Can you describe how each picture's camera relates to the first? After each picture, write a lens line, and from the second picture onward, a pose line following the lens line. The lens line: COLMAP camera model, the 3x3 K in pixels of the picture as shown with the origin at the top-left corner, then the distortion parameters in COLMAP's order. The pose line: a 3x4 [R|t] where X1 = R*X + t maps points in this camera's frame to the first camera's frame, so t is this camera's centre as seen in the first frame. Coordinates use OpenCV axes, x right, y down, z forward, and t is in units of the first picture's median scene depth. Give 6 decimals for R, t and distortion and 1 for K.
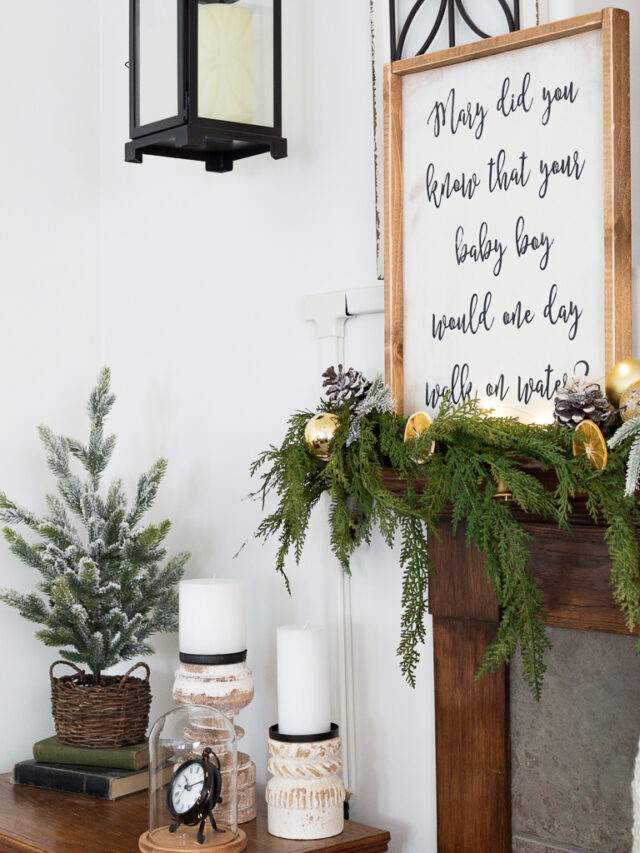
lens RADIAL K [[1470.4, 0, 320.0], [0, 1470.4, 425.8], [0, 0, 1]] dist [-0.065858, 0.000000]
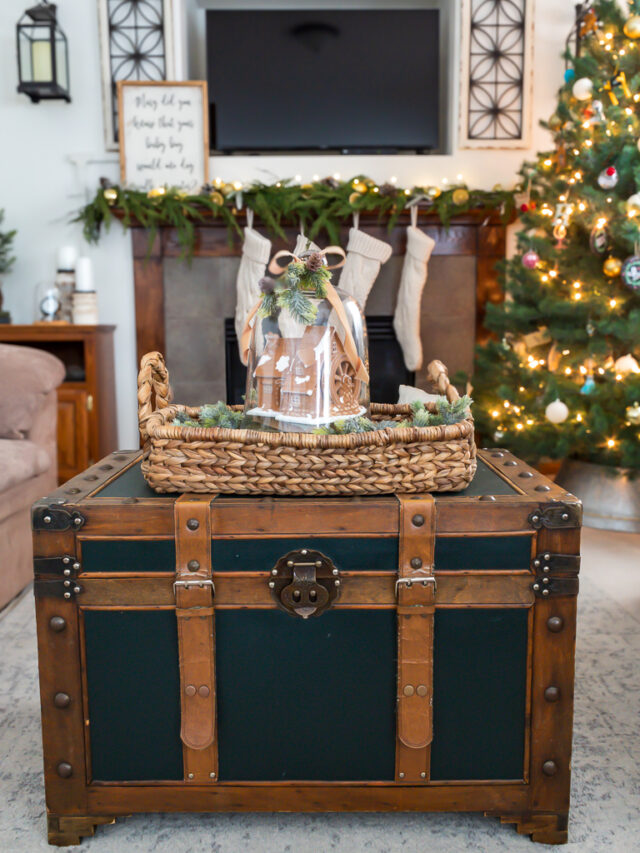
lens RADIAL K [[802.6, 0, 318.4], [0, 802.6, 420.9], [0, 0, 1]] dist [0.005140, 0.000000]
pose [[0.618410, -0.099258, 0.779562, -1.200121], [0.004088, 0.992384, 0.123112, 0.294477], [-0.785845, -0.072947, 0.614106, -0.500177]]
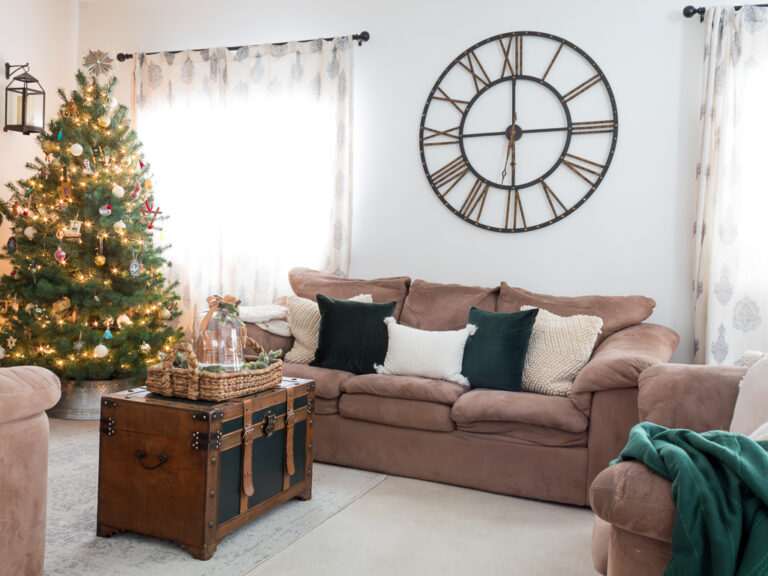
lens RADIAL K [[770.5, 0, 384.7], [0, 770.5, 290.1], [0, 0, 1]] dist [0.030823, 0.000000]
pose [[-0.475308, -0.063154, 0.877550, -2.188457], [-0.039164, 0.997951, 0.050606, 0.133164], [-0.878947, -0.010315, -0.476807, 0.374688]]
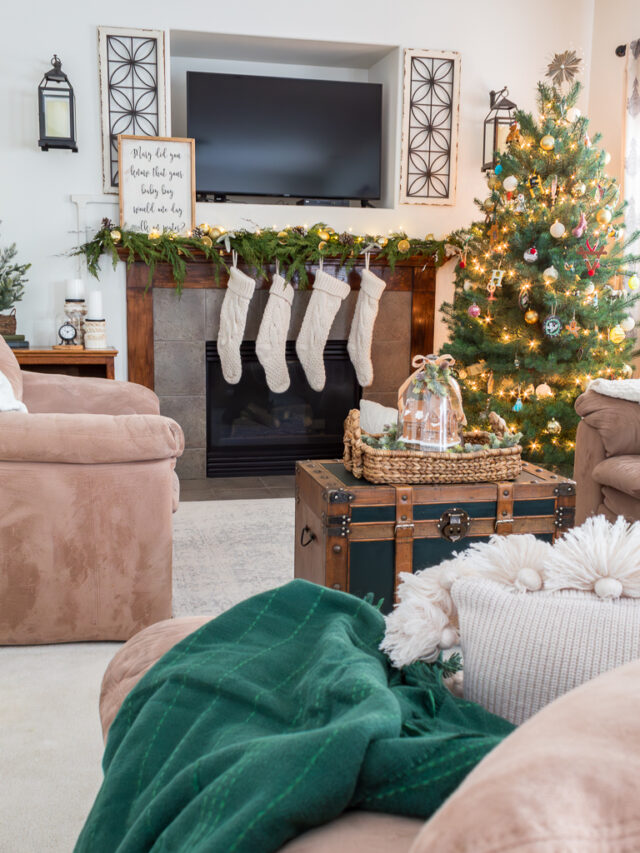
lens RADIAL K [[958.0, 0, 319.7], [0, 958.0, 430.7], [0, 0, 1]] dist [0.059828, 0.000000]
pose [[0.430190, -0.125234, 0.894009, -2.126068], [-0.015480, 0.989162, 0.146012, 0.133966], [-0.902606, -0.076652, 0.423589, -0.565190]]
